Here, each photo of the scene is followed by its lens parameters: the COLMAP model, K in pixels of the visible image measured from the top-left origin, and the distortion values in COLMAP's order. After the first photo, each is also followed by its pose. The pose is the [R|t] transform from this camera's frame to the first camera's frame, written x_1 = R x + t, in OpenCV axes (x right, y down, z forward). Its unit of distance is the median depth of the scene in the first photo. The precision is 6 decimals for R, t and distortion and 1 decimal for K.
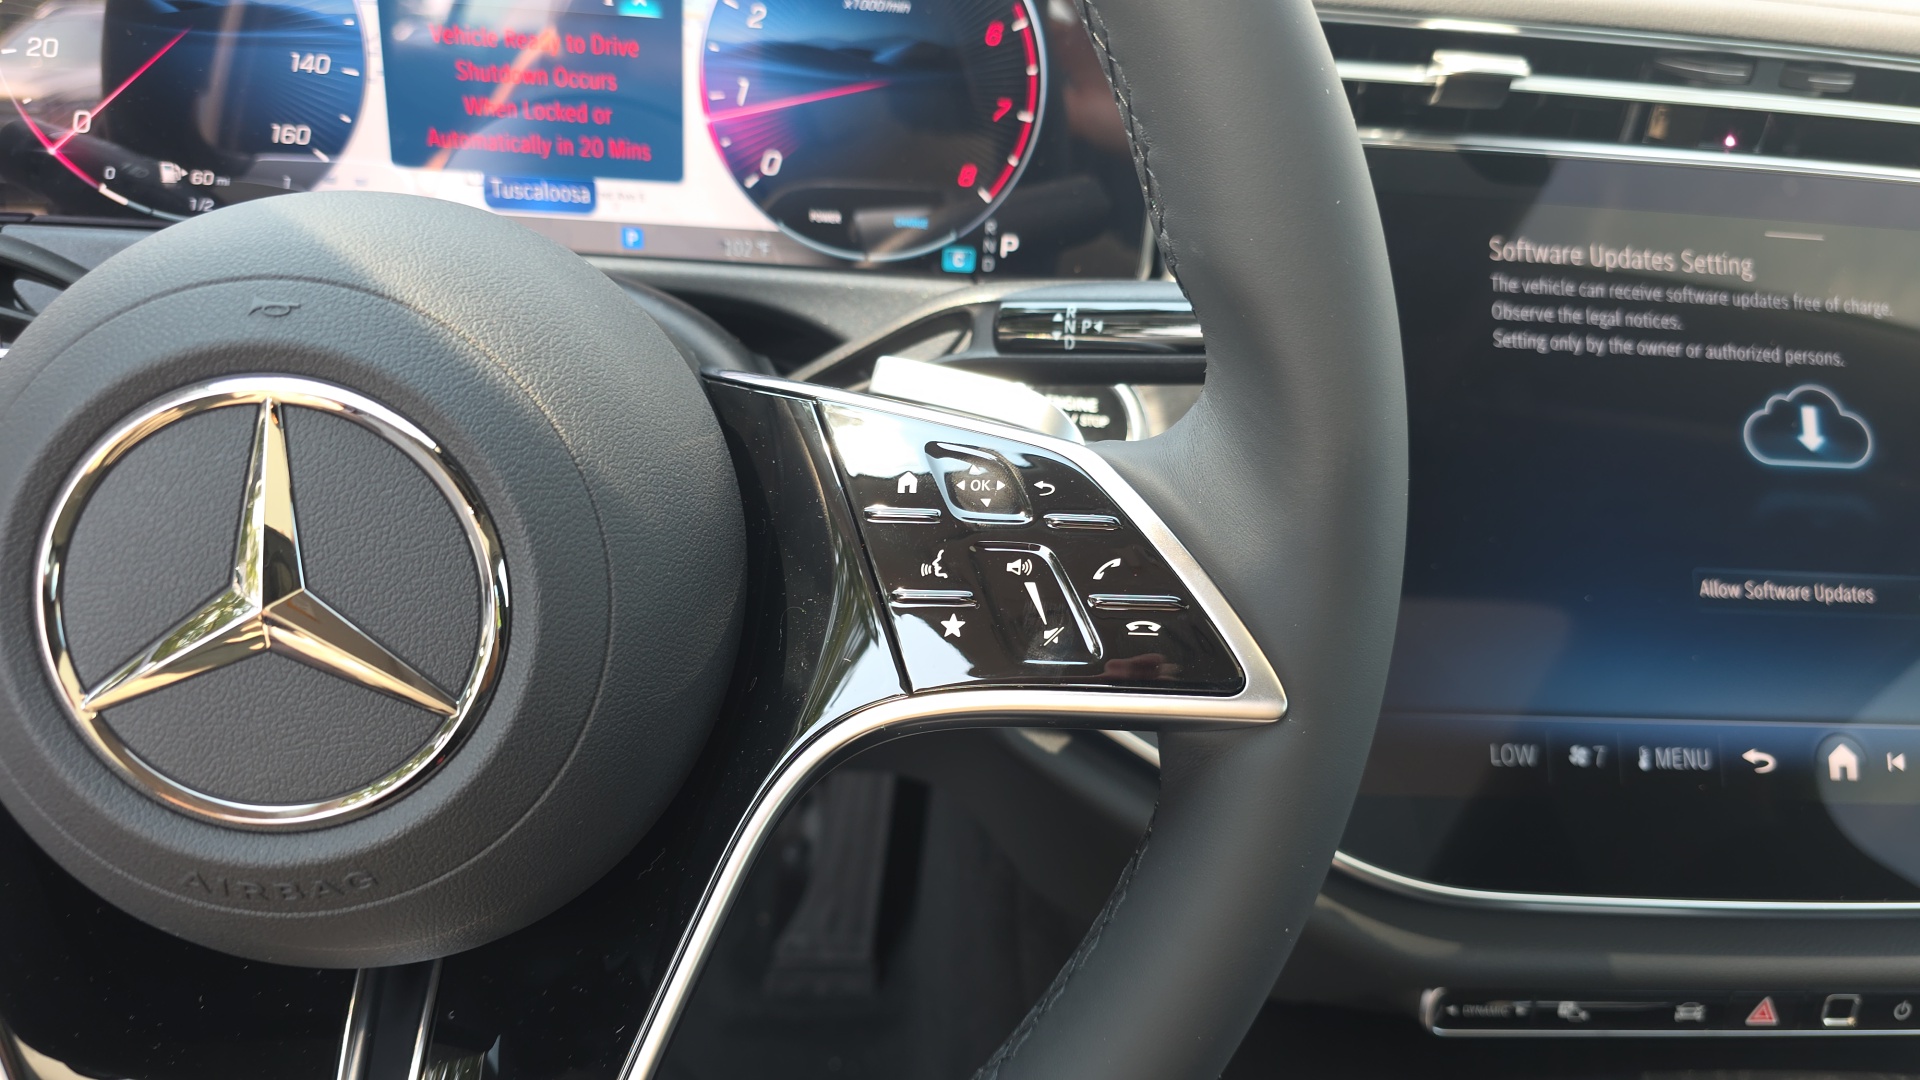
lens RADIAL K [[1348.5, 0, 980.1], [0, 1348.5, 563.1], [0, 0, 1]] dist [0.005529, -0.024959]
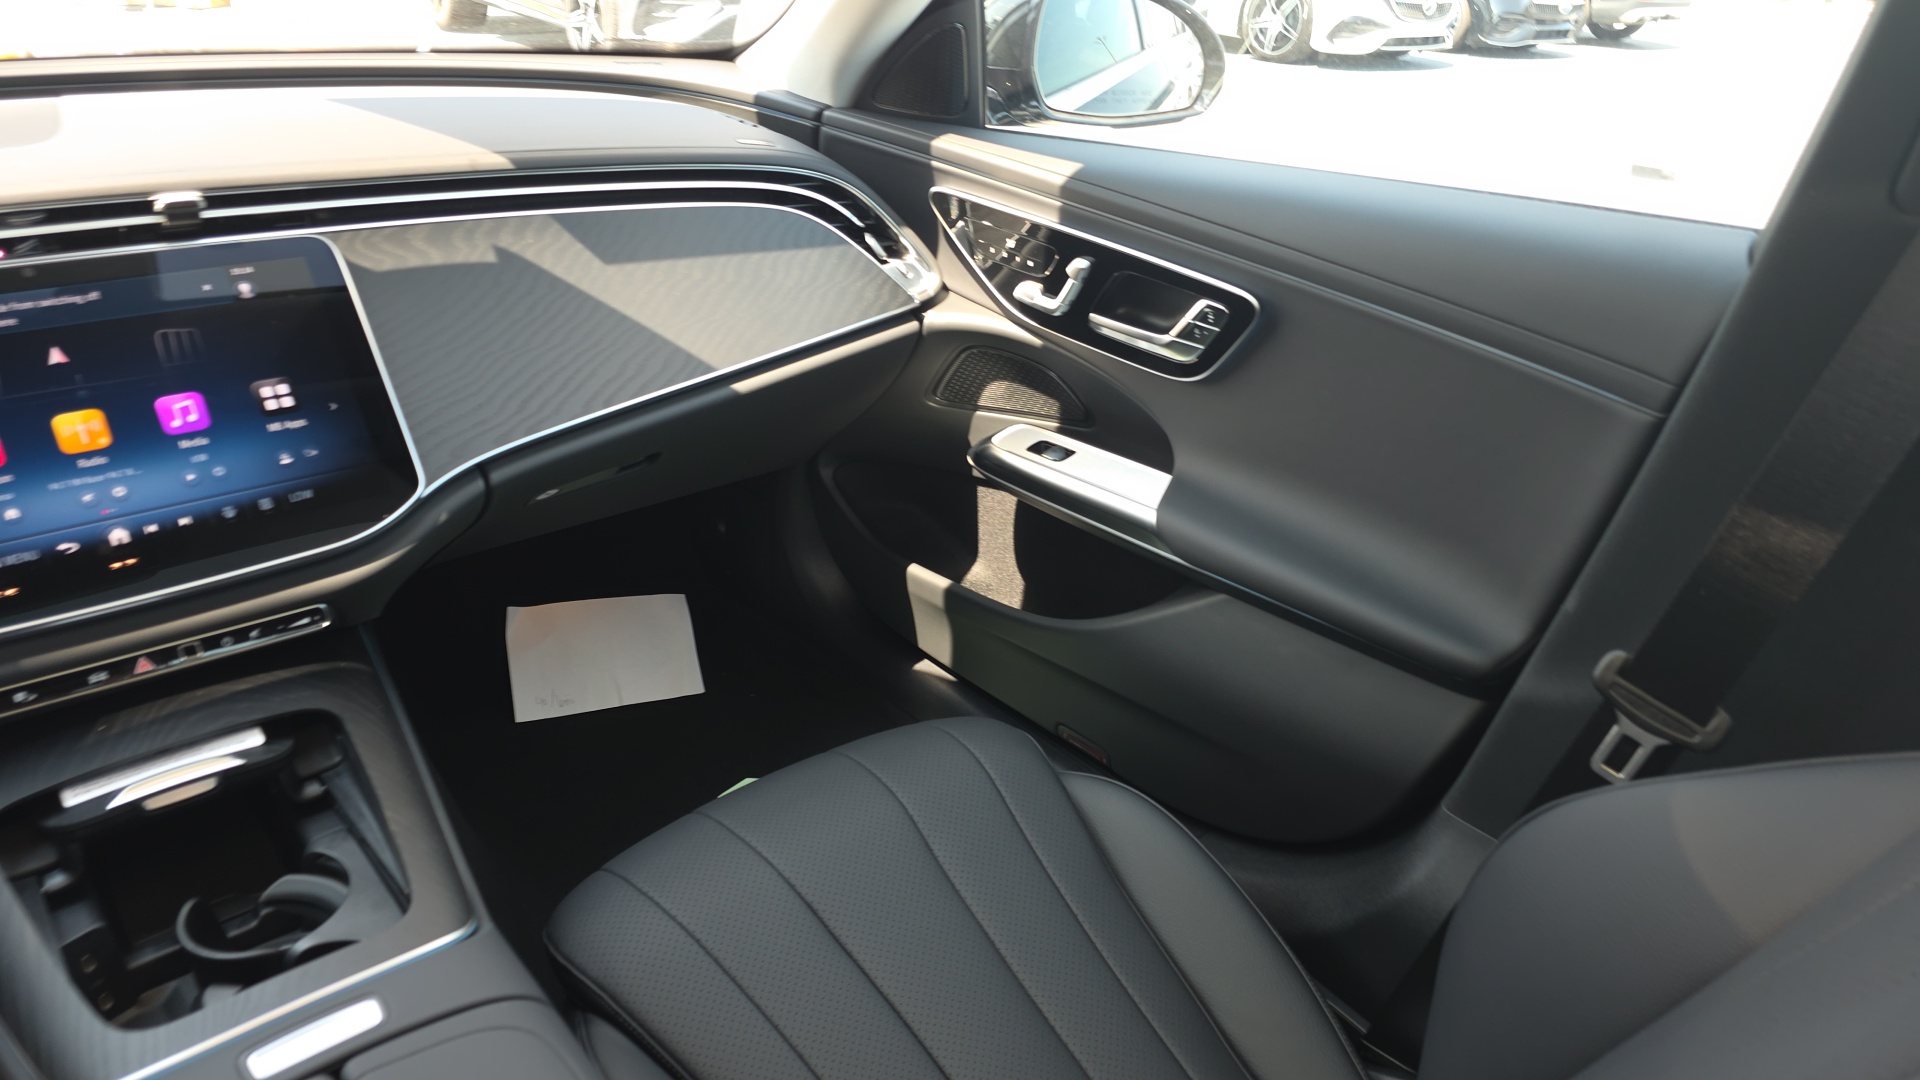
lens RADIAL K [[1280.0, 0, 941.6], [0, 1280.0, 537.2], [0, 0, 1]] dist [0.023680, -0.003067]
pose [[0.819266, -0.301812, 0.487559, 0.722441], [0.307140, 0.948986, 0.071347, 0.407021], [-0.484220, 0.091296, 0.870170, -1.404820]]
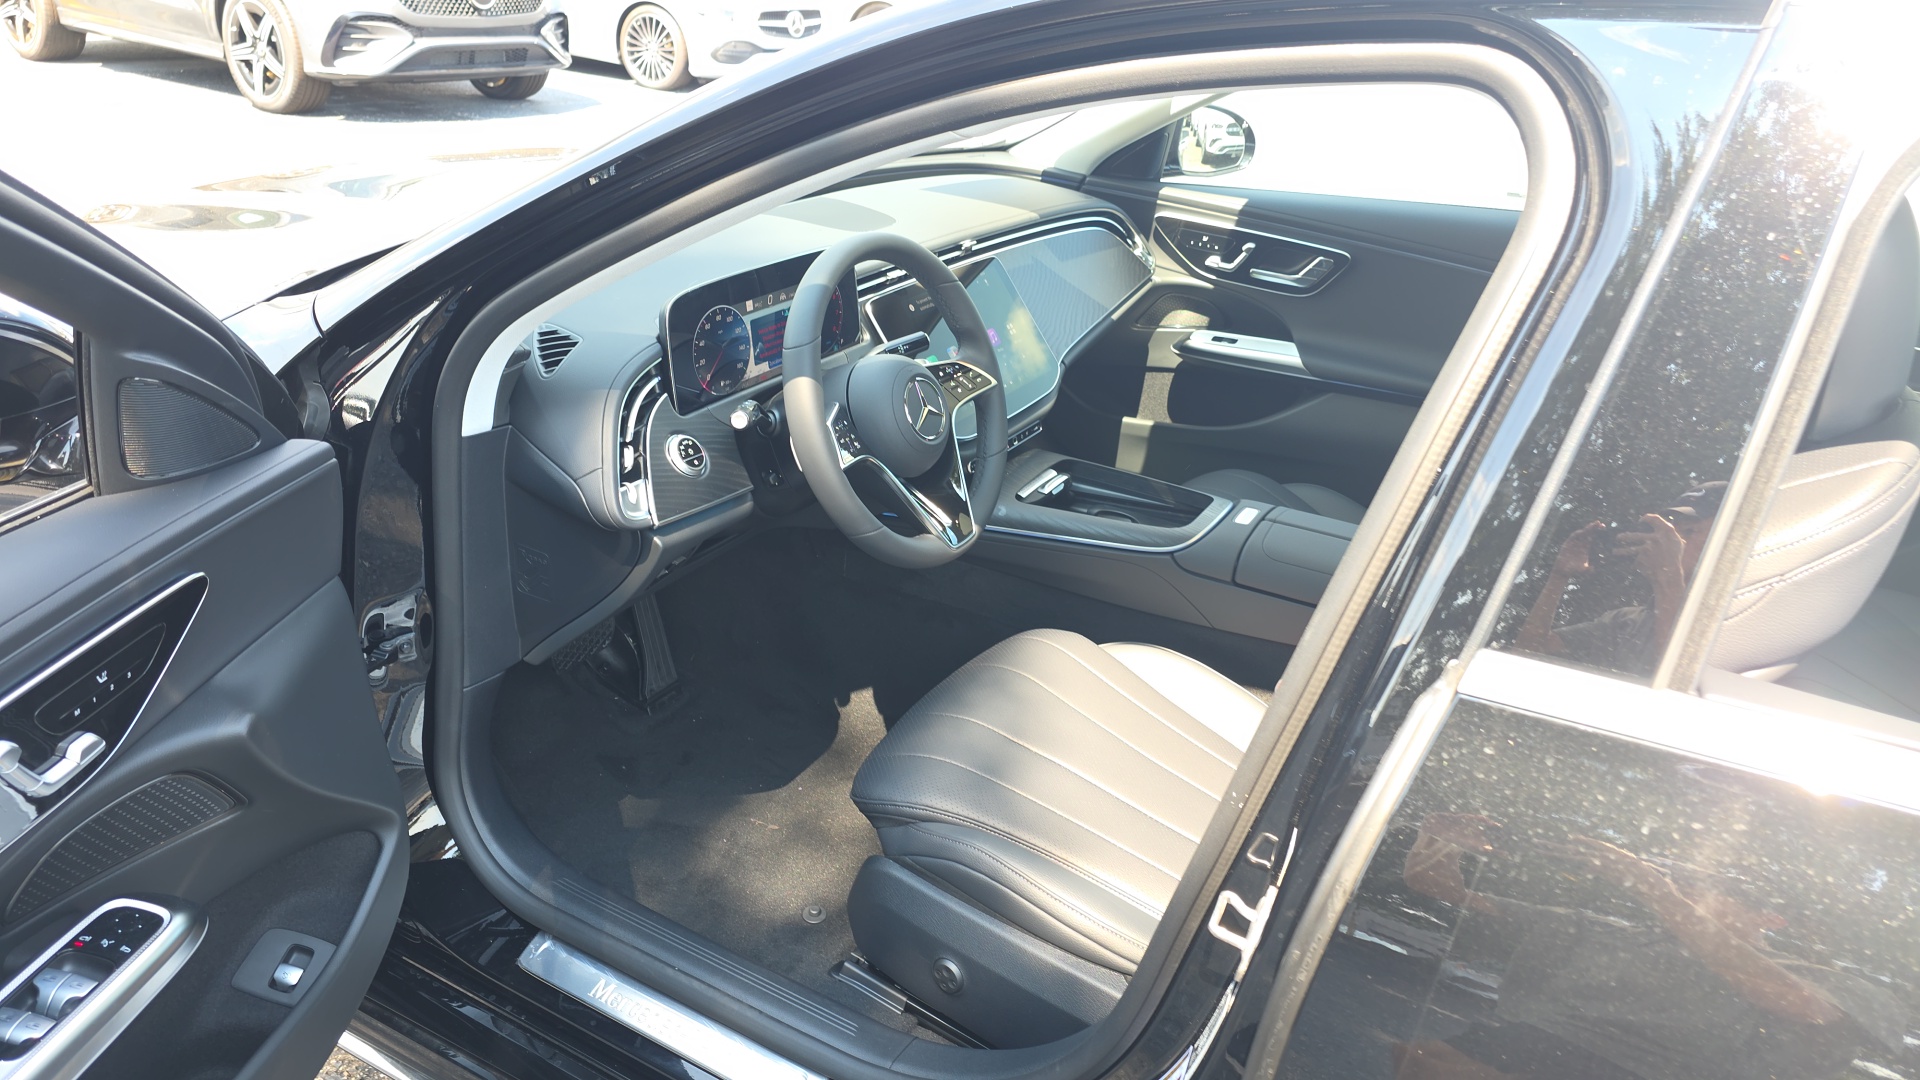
lens RADIAL K [[1302.4, 0, 964.7], [0, 1302.4, 480.5], [0, 0, 1]] dist [0.037246, -0.002476]
pose [[0.564037, -0.370538, 0.737946, -3.059399], [0.397163, 0.905244, 0.150978, -0.317226], [-0.723964, 0.207927, 0.657755, -1.946325]]
